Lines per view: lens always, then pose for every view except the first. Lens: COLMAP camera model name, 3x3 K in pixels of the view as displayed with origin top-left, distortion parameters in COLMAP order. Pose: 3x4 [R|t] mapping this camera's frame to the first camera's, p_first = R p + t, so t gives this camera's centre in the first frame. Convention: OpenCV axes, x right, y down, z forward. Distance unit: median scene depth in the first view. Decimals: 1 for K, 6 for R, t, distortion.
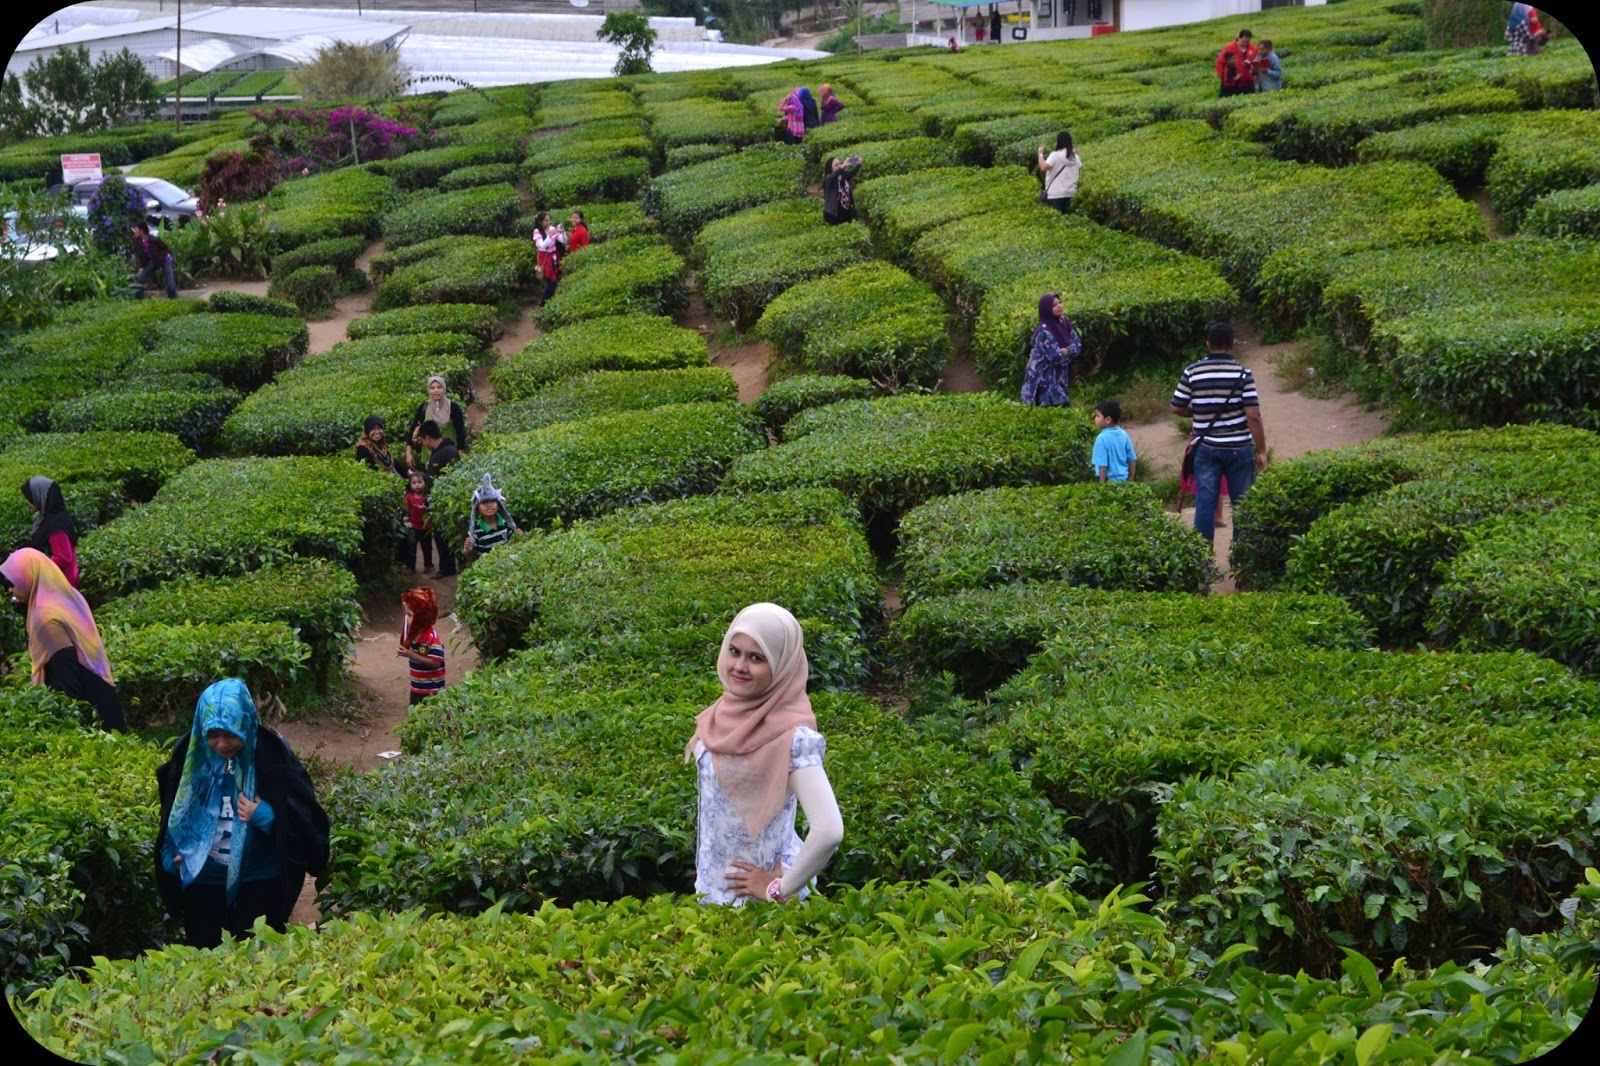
lens RADIAL K [[2822.3, 0, 800.0], [0, 2822.3, 533.0], [0, 0, 1]] dist [-0.006344, 0.234242]
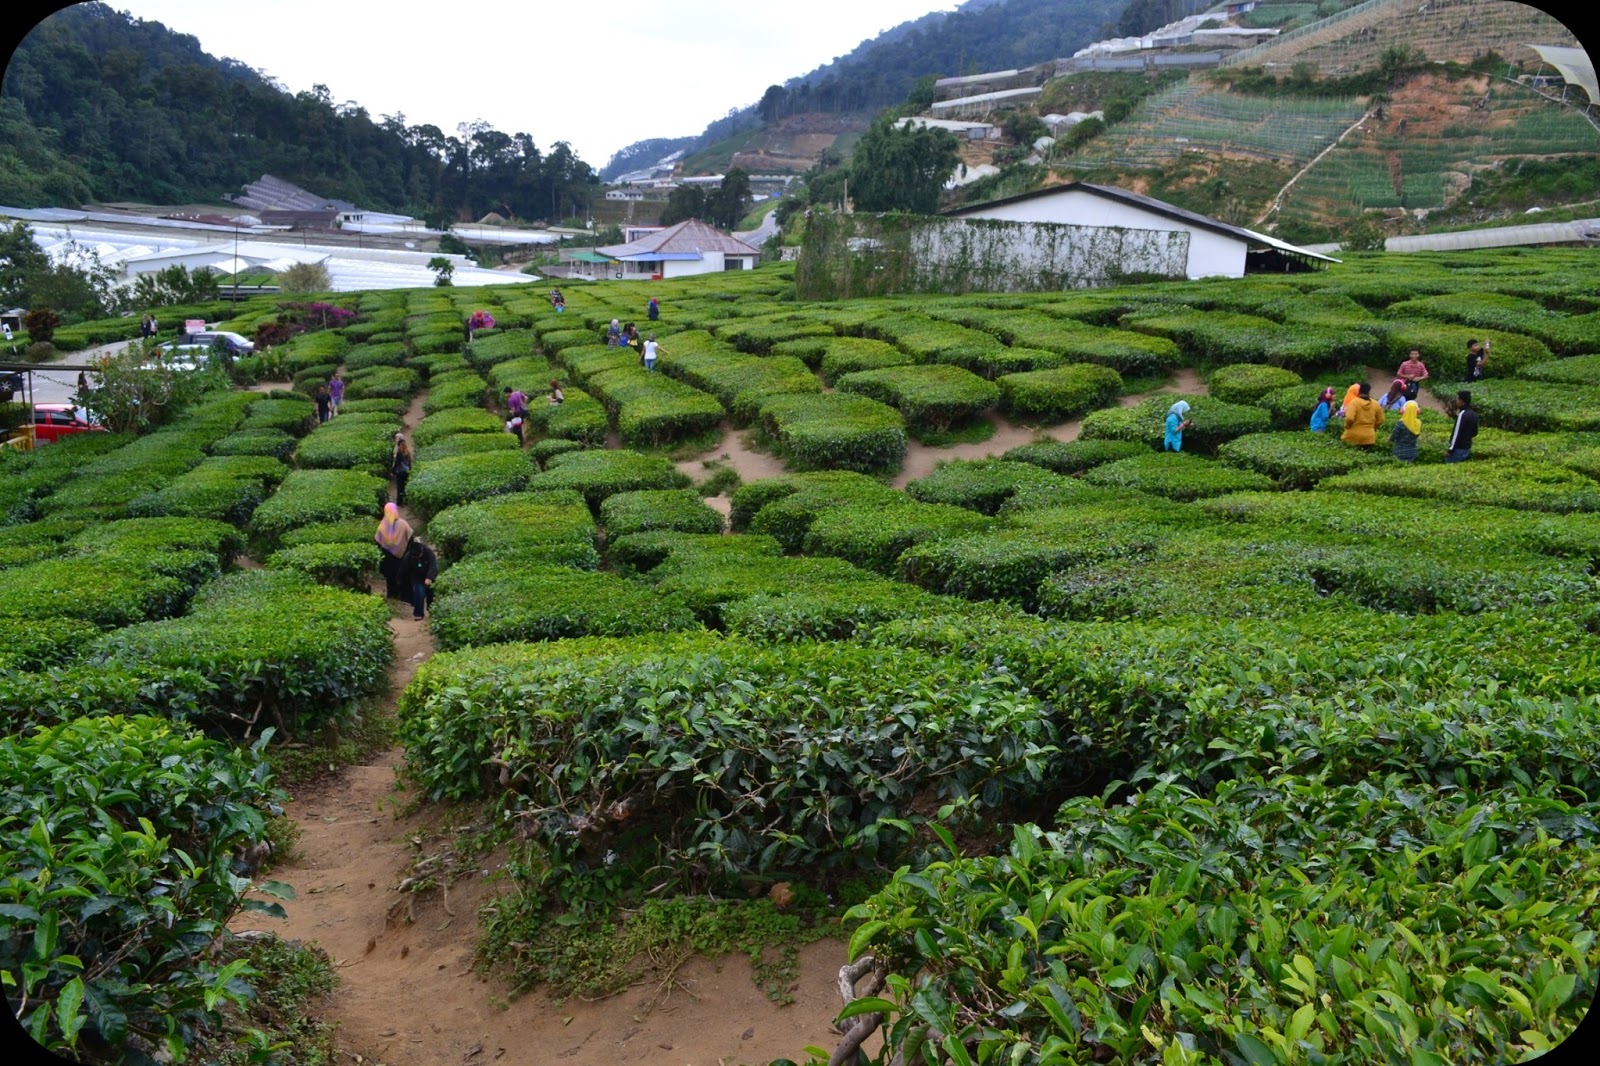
lens RADIAL K [[2822.3, 0, 800.0], [0, 2822.3, 533.0], [0, 0, 1]] dist [-0.006344, 0.234242]
pose [[0.967208, 0.002889, 0.253971, -0.403602], [-0.017344, 0.998353, 0.054693, -0.110401], [-0.253394, -0.057304, 0.965664, -1.396867]]
